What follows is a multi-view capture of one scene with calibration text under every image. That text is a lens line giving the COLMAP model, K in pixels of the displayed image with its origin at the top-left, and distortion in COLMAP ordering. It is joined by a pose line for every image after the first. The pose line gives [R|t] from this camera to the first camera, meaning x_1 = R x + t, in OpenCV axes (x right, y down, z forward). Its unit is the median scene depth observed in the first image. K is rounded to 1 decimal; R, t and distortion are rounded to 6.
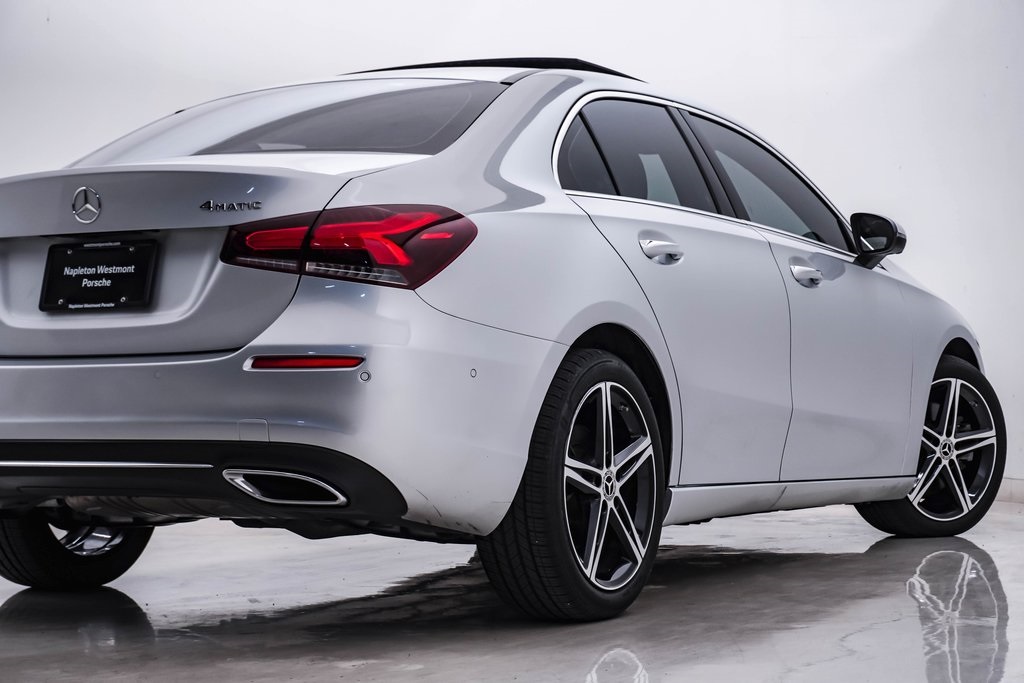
lens RADIAL K [[2179.5, 0, 517.9], [0, 2179.5, 338.4], [0, 0, 1]] dist [-0.013448, 0.000000]
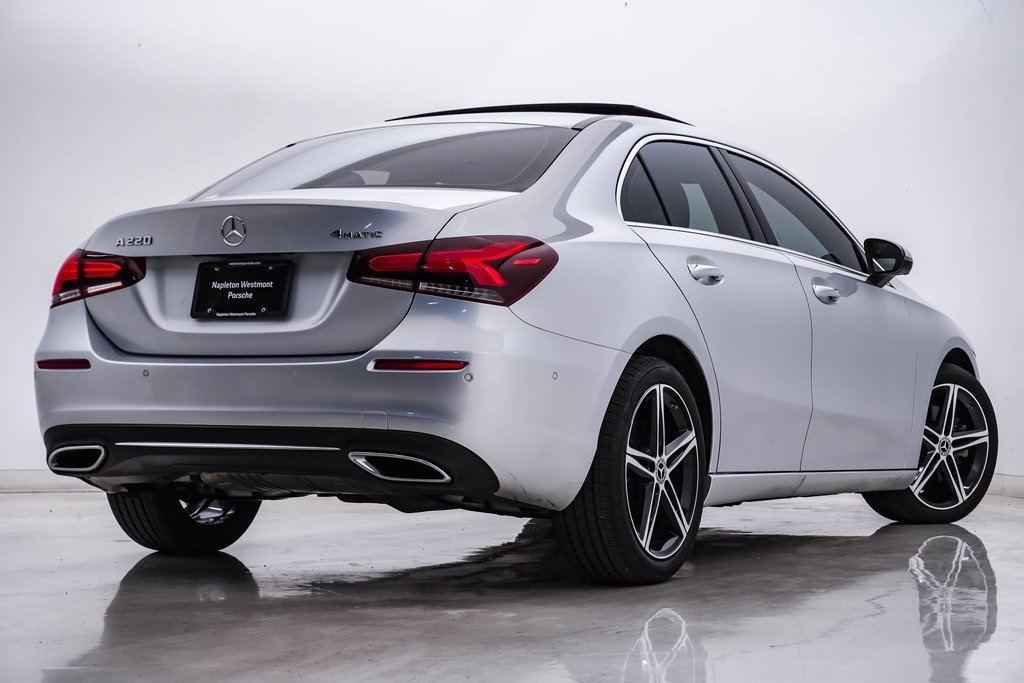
lens RADIAL K [[2179.5, 0, 510.7], [0, 2179.5, 342.8], [0, 0, 1]] dist [-0.013448, 0.000000]
pose [[0.999863, 0.016287, -0.003076, -0.039859], [-0.016270, 0.999853, 0.005472, -0.008290], [0.003165, -0.005421, 0.999980, -0.201983]]
